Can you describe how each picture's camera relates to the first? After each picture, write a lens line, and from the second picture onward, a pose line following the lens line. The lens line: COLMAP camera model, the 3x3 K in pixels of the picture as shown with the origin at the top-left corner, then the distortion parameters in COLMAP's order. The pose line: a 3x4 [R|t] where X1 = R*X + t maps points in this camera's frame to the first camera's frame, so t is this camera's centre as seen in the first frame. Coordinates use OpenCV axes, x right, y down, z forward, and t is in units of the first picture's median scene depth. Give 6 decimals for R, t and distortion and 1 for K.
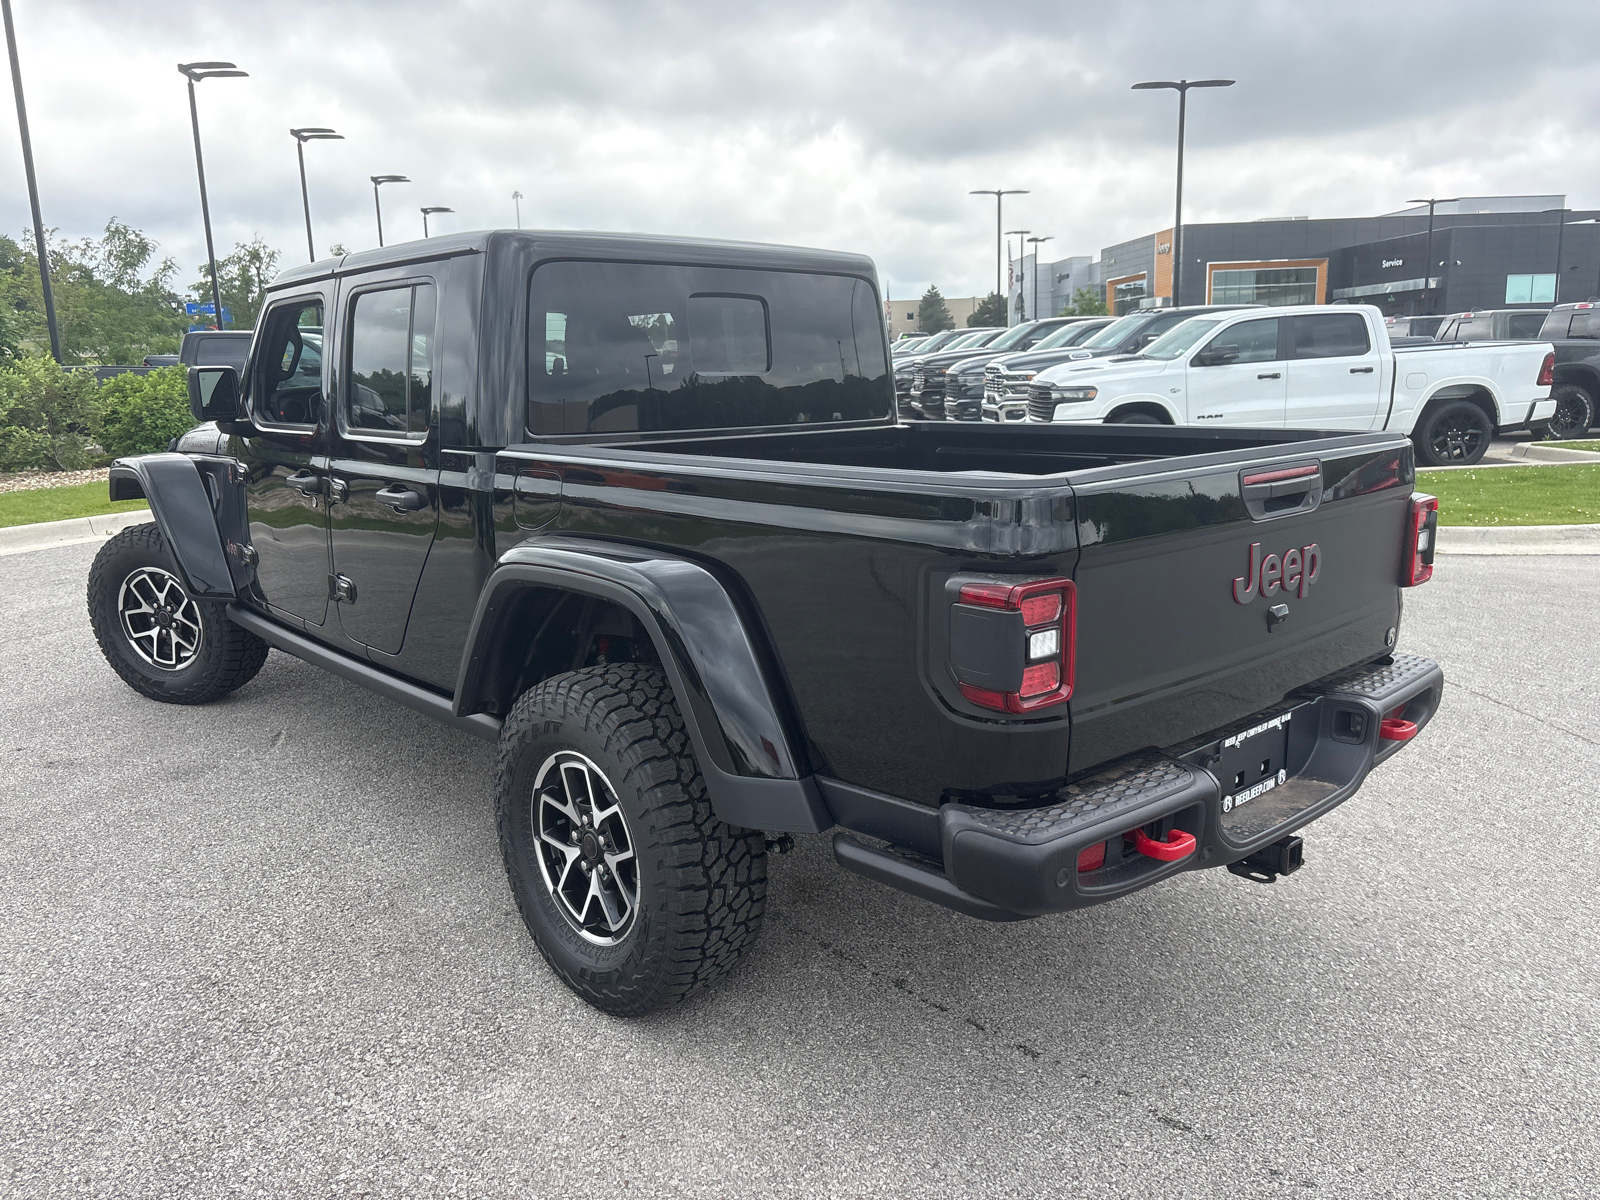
lens RADIAL K [[1220.9, 0, 790.8], [0, 1220.9, 622.2], [0, 0, 1]] dist [0.012117, -0.003500]
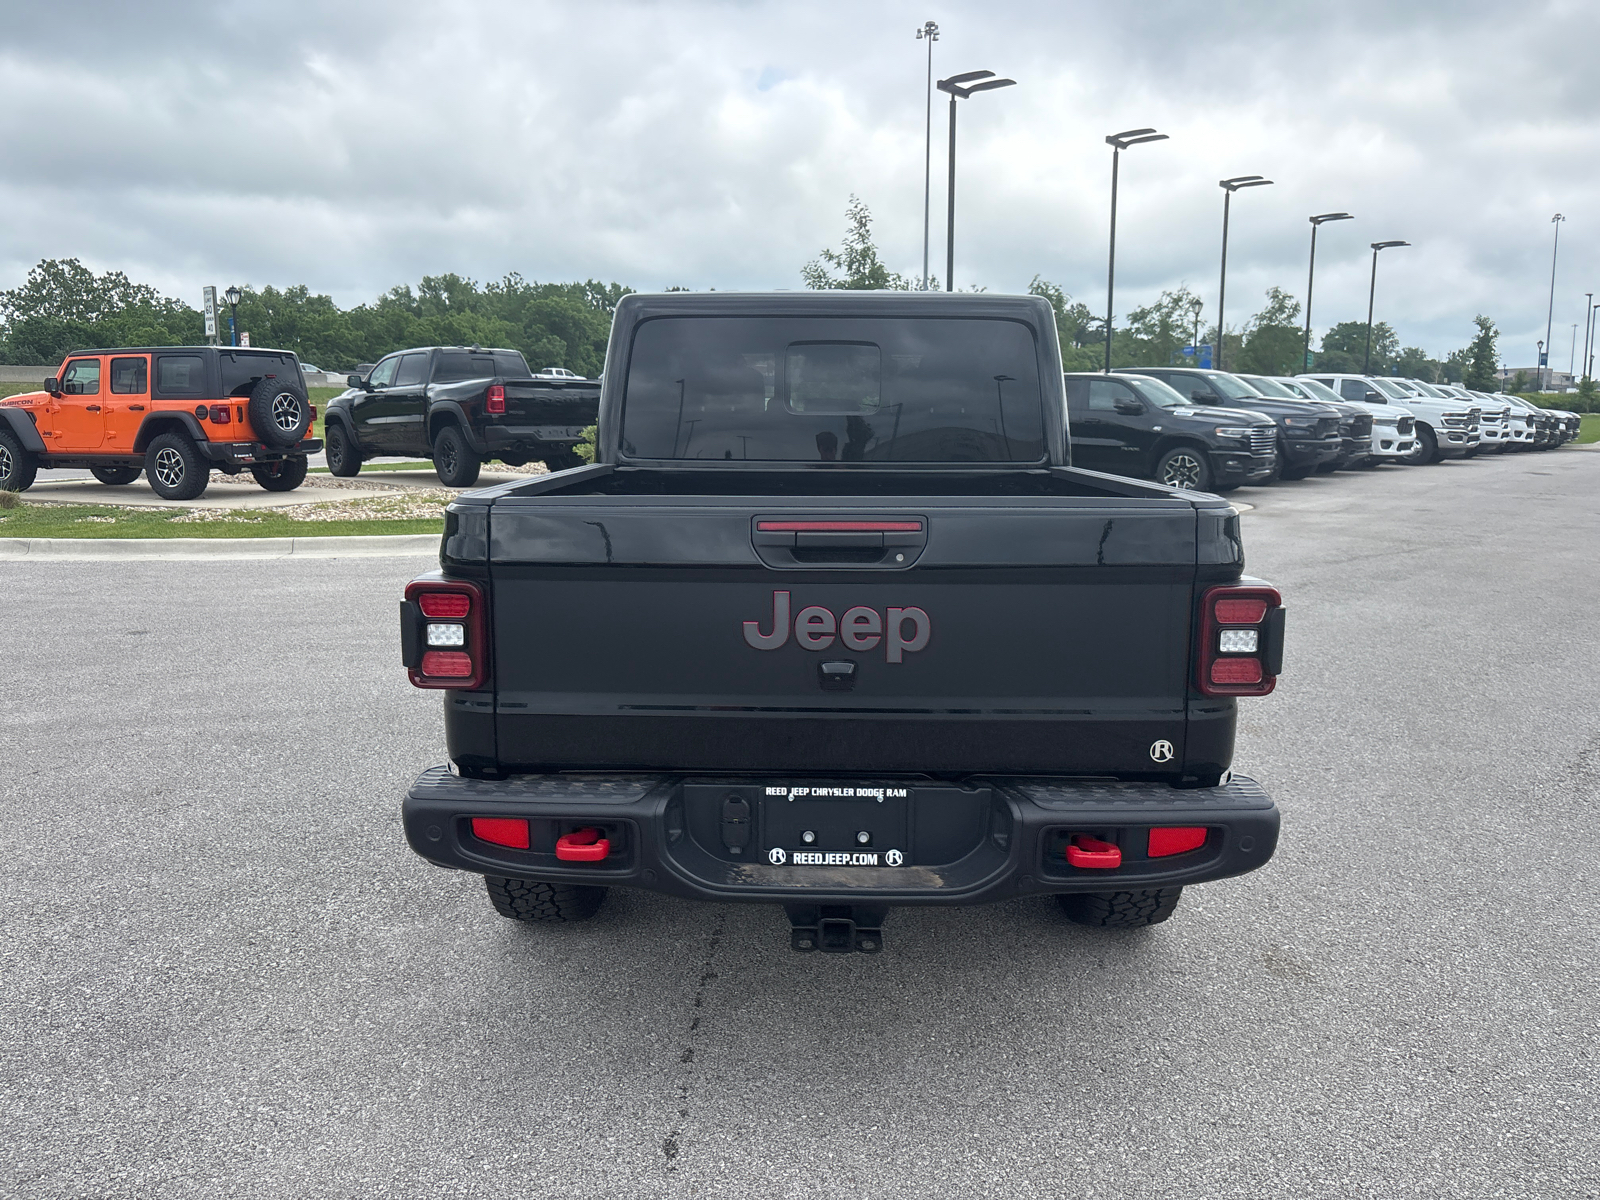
lens RADIAL K [[1231.4, 0, 773.2], [0, 1231.4, 593.9], [0, 0, 1]] dist [0.011544, -0.007169]
pose [[0.713494, 0.120327, -0.690252, 0.105622], [-0.158521, 0.987321, 0.008255, -0.006916], [0.682493, 0.103530, 0.723522, 0.027594]]
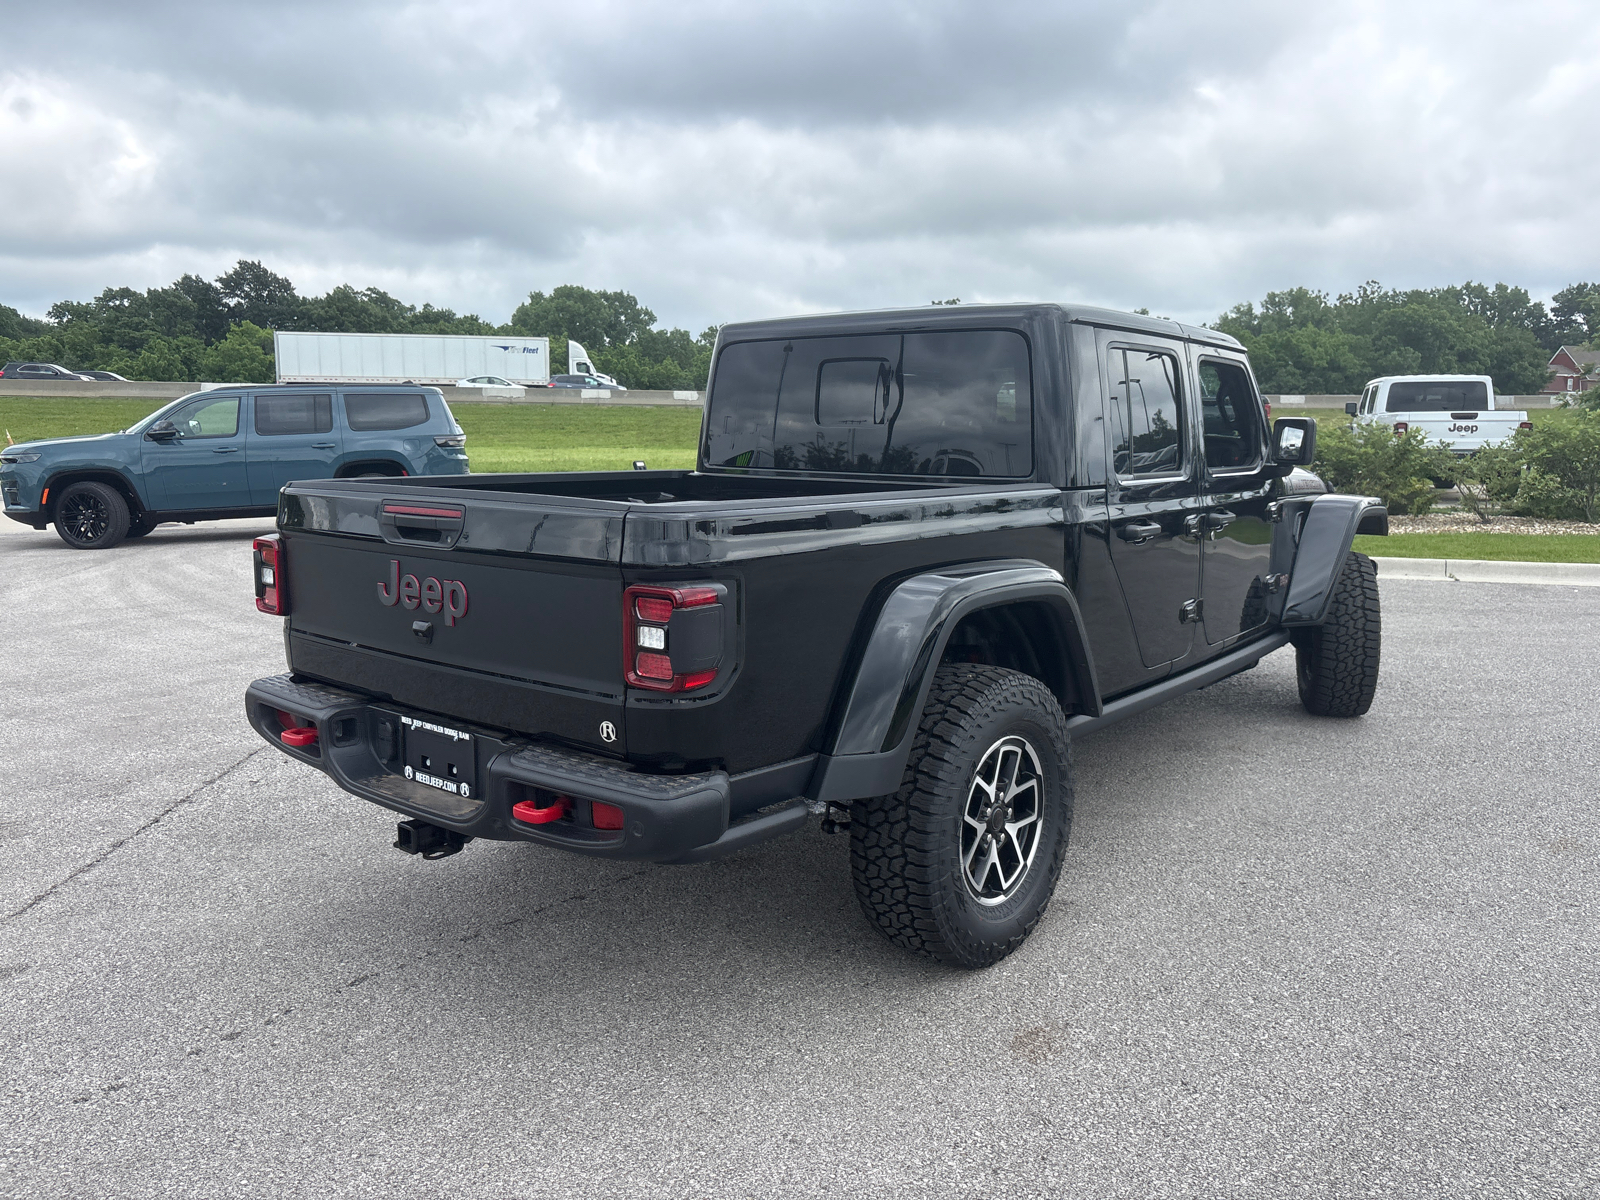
lens RADIAL K [[1230.4, 0, 779.4], [0, 1230.4, 605.5], [0, 0, 1]] dist [0.012754, -0.002137]
pose [[0.128658, 0.156408, -0.979277, 0.166765], [-0.209283, 0.969526, 0.127355, -0.026207], [0.969354, 0.188561, 0.157471, 0.118730]]
